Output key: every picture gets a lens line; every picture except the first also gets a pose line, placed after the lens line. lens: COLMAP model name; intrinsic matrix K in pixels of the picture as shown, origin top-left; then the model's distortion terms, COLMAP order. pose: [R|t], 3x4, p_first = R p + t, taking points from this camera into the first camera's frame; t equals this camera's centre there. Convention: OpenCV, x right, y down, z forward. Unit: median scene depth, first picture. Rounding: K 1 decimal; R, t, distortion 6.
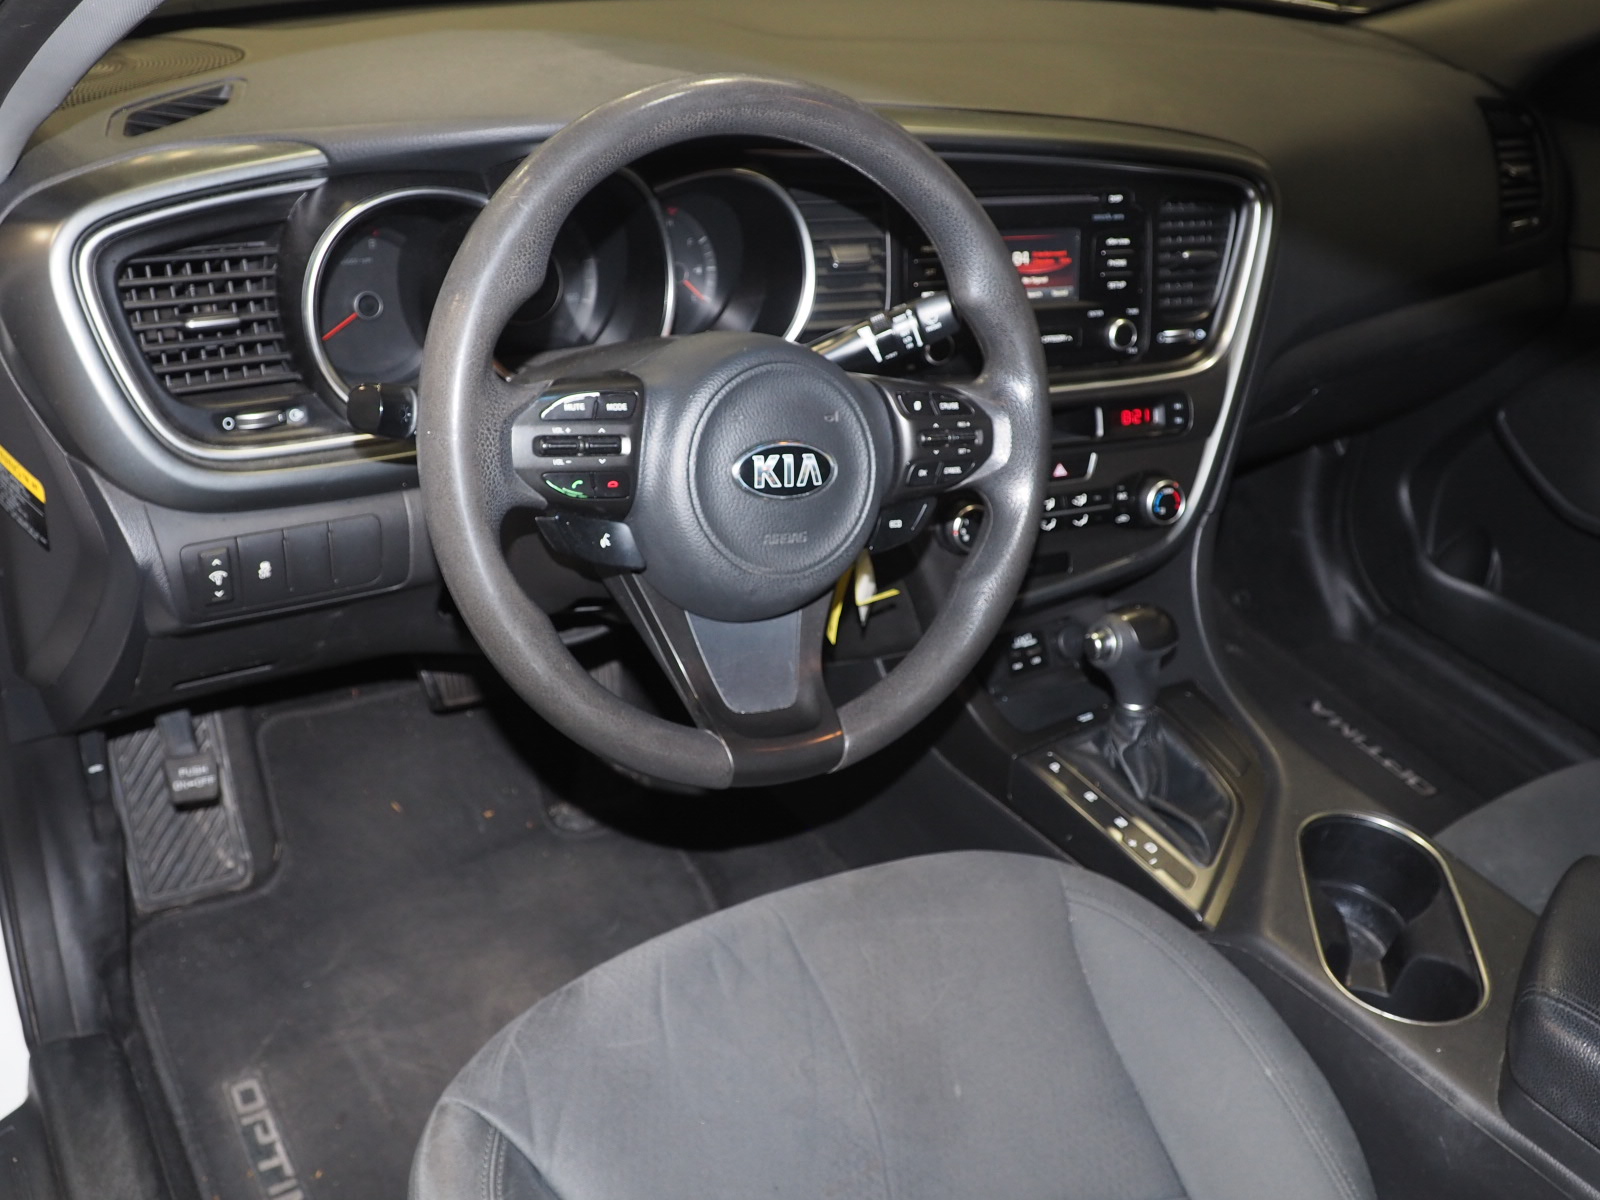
lens RADIAL K [[1542.1, 0, 800.0], [0, 1542.1, 600.0], [0, 0, 1]] dist [-0.000080, 0.001559]
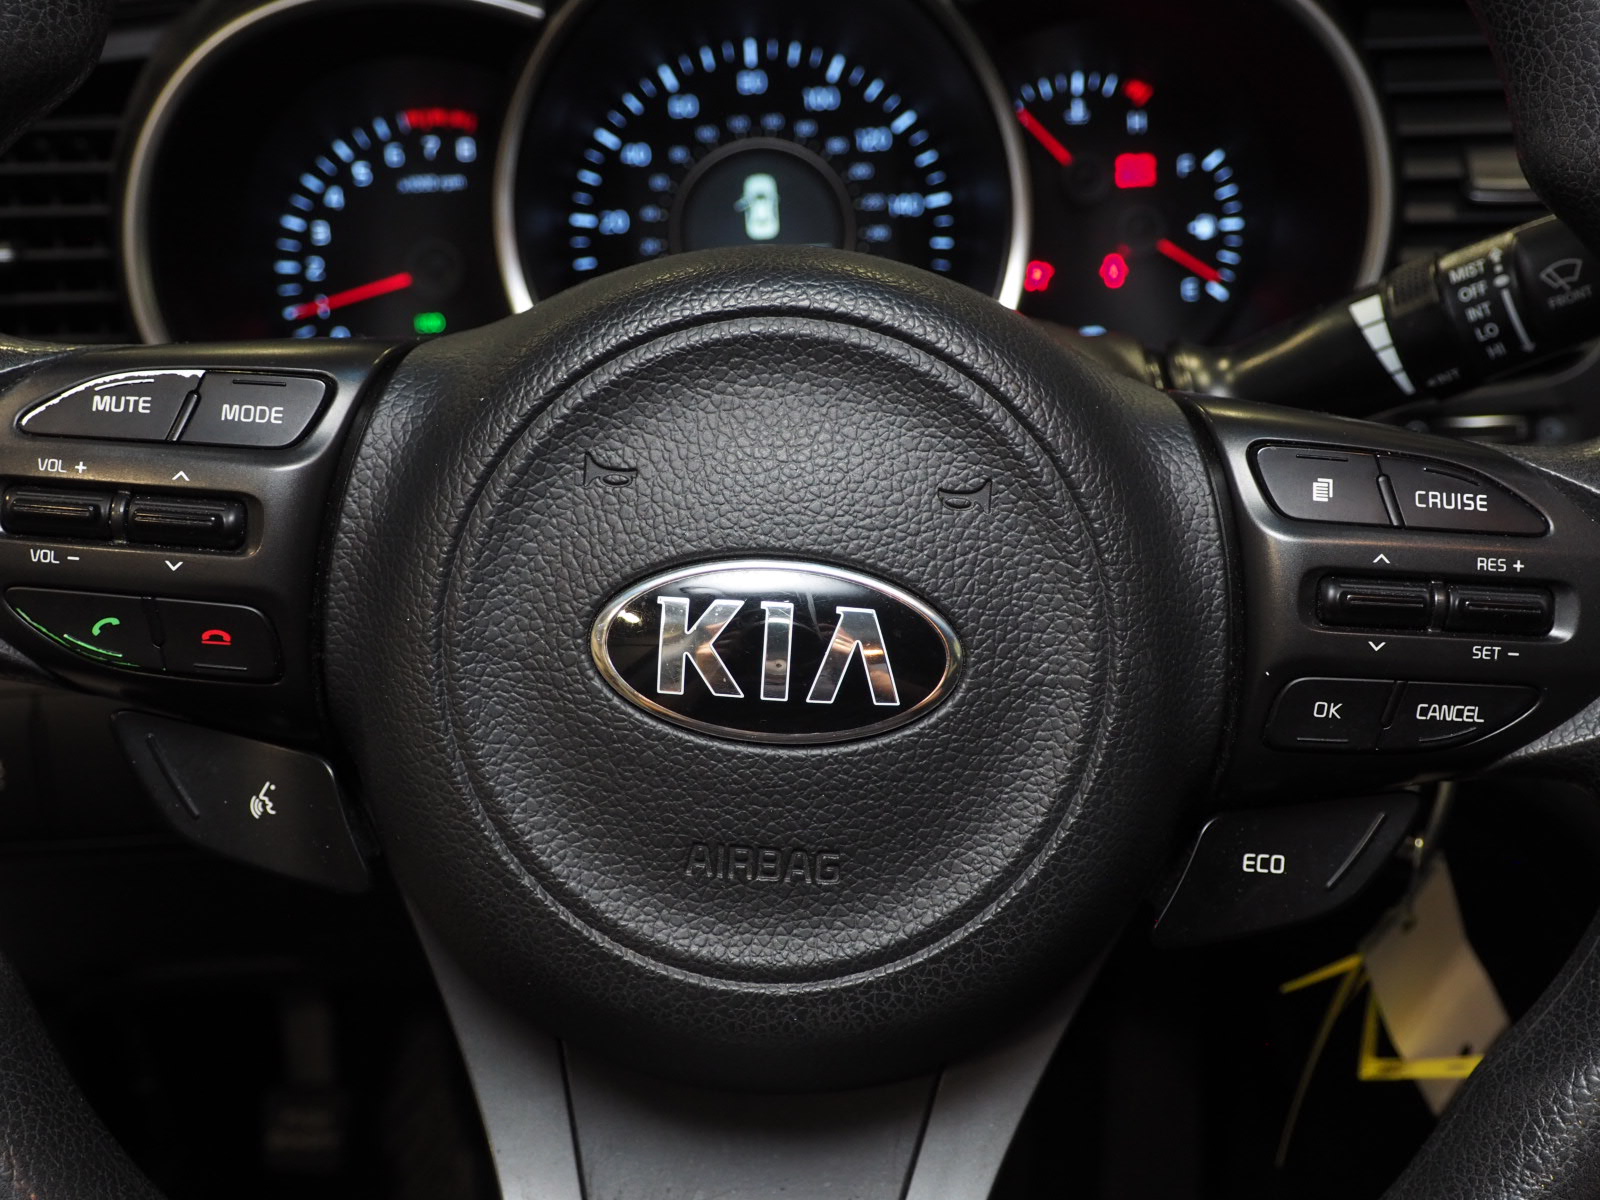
lens RADIAL K [[2090.9, 0, 858.6], [0, 2090.9, 599.0], [0, 0, 1]] dist [0.004618, -0.013014]
pose [[0.865936, 0.072669, -0.494847, 0.215479], [-0.134966, 0.986636, -0.091289, -0.057013], [0.481600, 0.145838, 0.864172, 0.630755]]
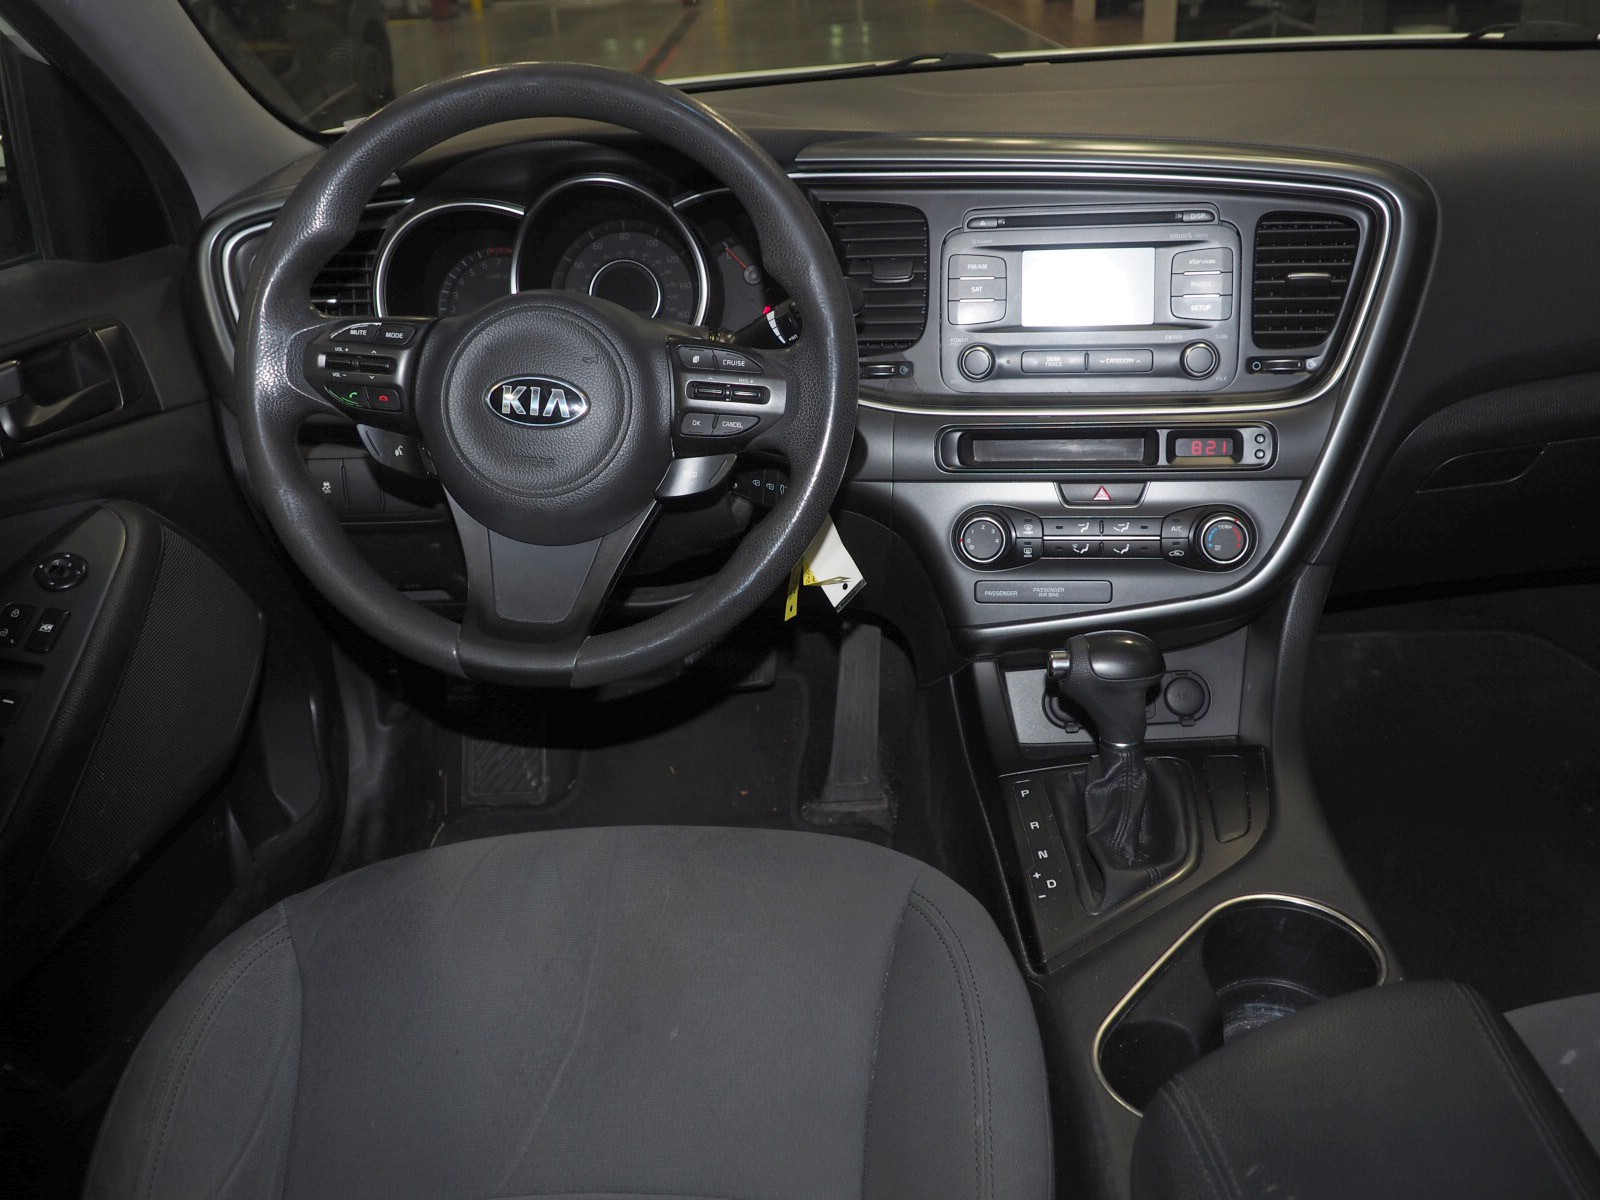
lens RADIAL K [[1344.9, 0, 800.3], [0, 1344.9, 564.2], [0, 0, 1]] dist [0.002255, 0.001392]
pose [[0.830823, 0.089015, -0.549373, 0.697286], [-0.156431, 0.984681, -0.077025, 0.078167], [0.534100, 0.149933, 0.832020, 0.299878]]
